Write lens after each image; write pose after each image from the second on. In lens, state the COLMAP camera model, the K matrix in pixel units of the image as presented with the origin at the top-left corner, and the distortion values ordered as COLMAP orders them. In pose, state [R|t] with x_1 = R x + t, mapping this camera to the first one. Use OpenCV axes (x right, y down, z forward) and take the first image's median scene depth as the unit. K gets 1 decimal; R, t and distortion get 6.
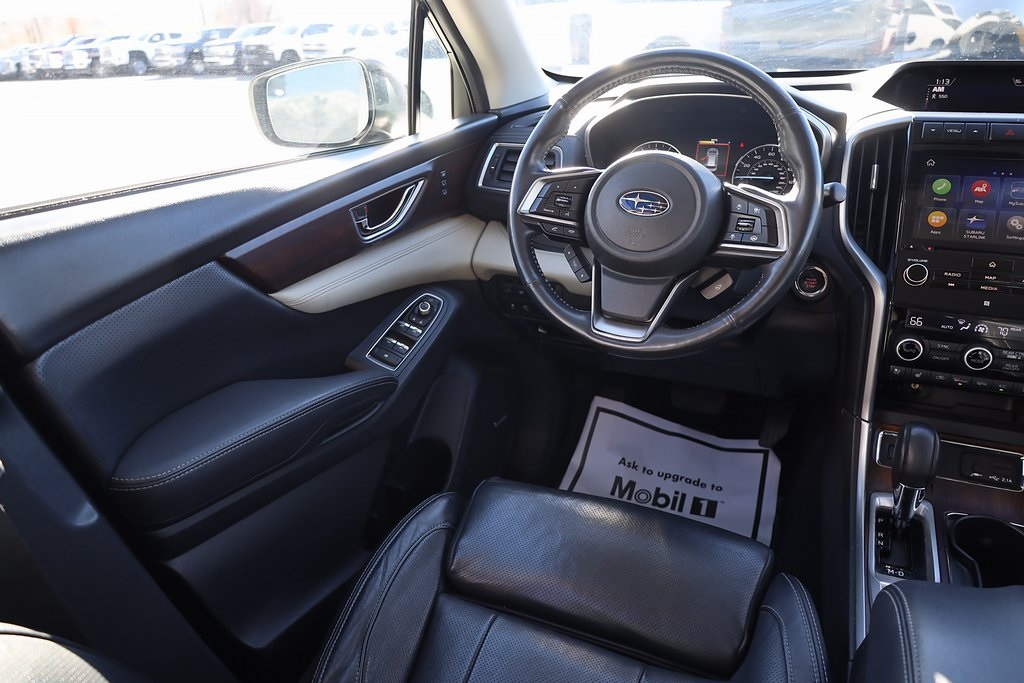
lens RADIAL K [[717.5, 0, 500.1], [0, 717.5, 344.9], [0, 0, 1]] dist [-0.021941, 0.003595]
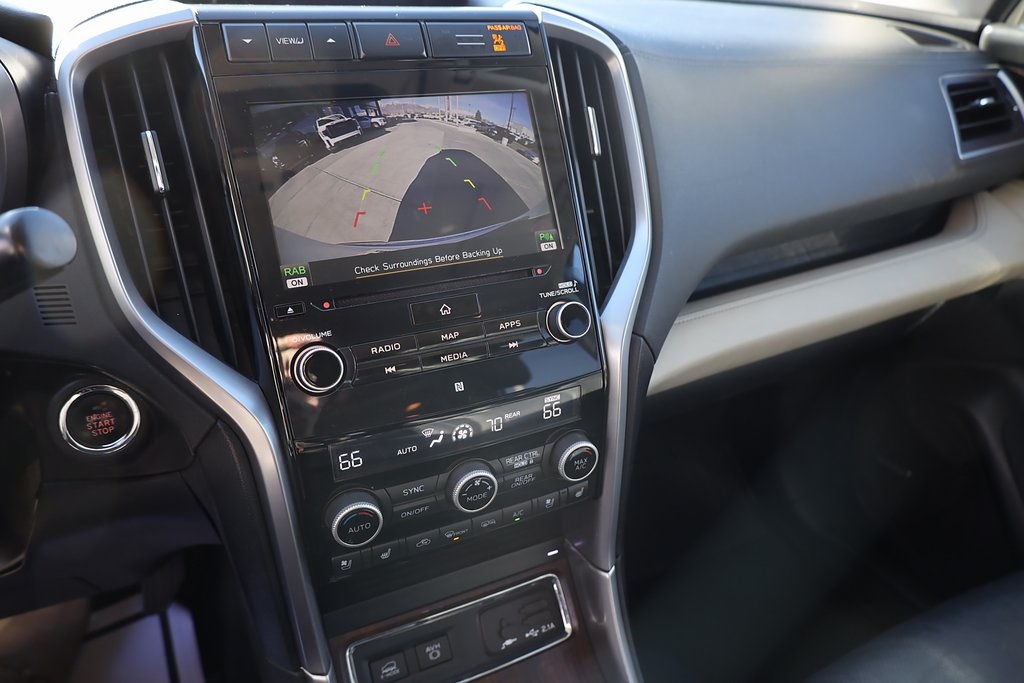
lens RADIAL K [[760.1, 0, 544.3], [0, 760.1, 374.1], [0, 0, 1]] dist [-0.036885, 0.001642]
pose [[0.614328, -0.318151, 0.722067, 0.323999], [0.265254, 0.945120, 0.190756, -0.148320], [-0.743129, 0.074344, 0.665005, 0.575467]]
